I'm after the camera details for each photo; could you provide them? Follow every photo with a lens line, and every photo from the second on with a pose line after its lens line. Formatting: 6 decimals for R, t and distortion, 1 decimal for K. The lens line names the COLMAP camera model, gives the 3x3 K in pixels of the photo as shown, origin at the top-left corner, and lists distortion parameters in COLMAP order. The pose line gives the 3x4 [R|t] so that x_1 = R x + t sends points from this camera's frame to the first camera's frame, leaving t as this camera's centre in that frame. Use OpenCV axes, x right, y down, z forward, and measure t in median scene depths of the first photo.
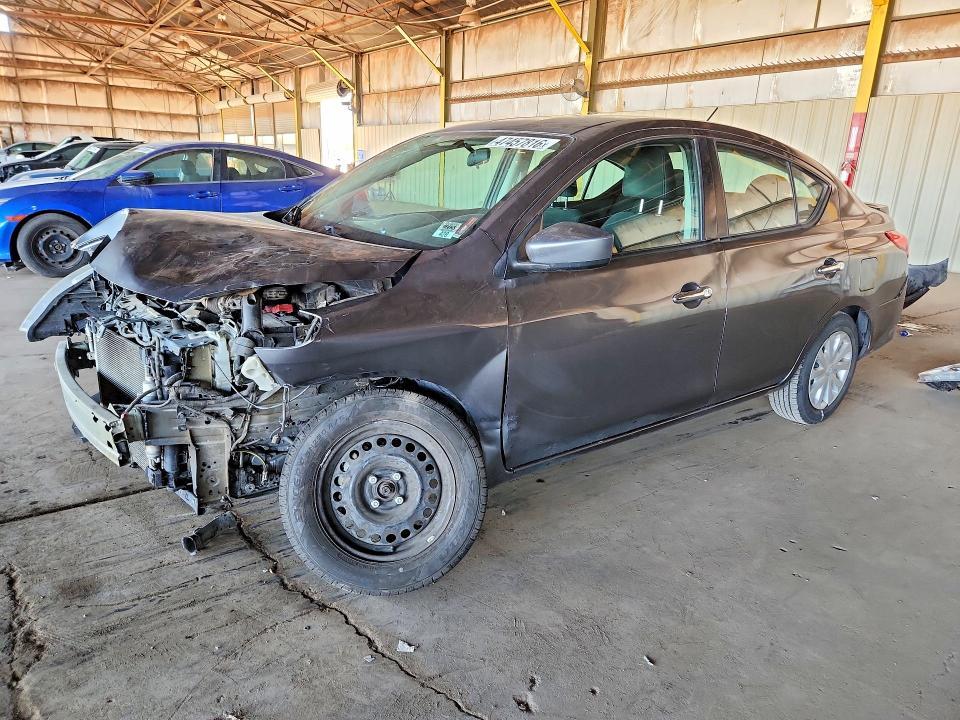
lens RADIAL K [[632.1, 0, 480.0], [0, 632.1, 360.0], [0, 0, 1]] dist [-0.001501, -0.000346]
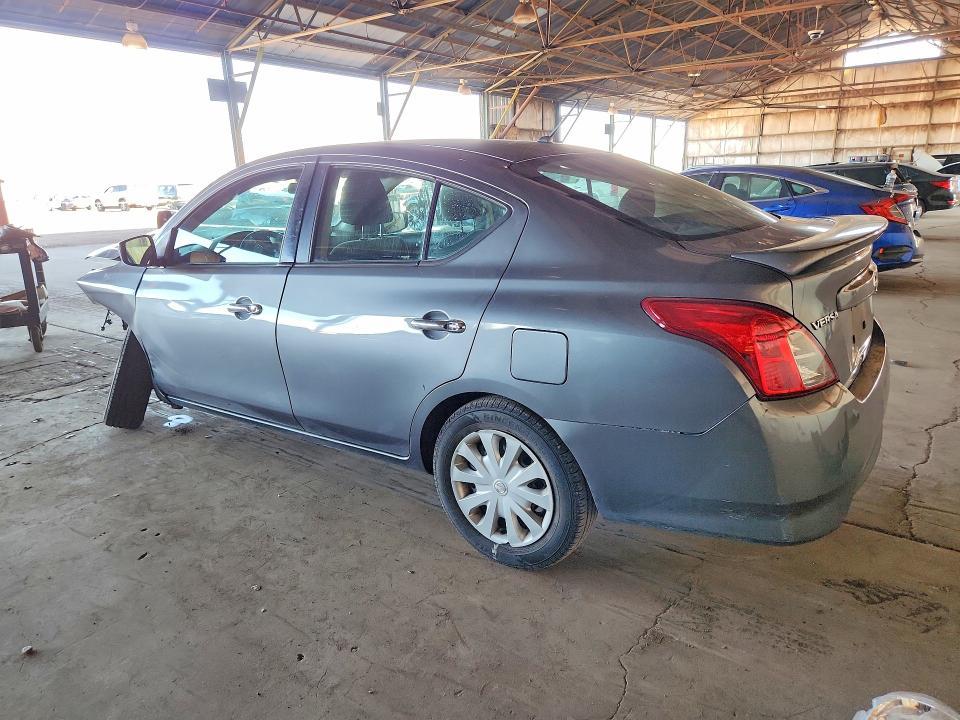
lens RADIAL K [[632.1, 0, 480.0], [0, 632.1, 360.0], [0, 0, 1]] dist [-0.001501, -0.000346]
pose [[0.349738, 0.213791, -0.912128, 1.569185], [-0.240915, 0.961395, 0.132964, -0.270969], [0.905342, 0.173243, 0.387741, 0.998569]]
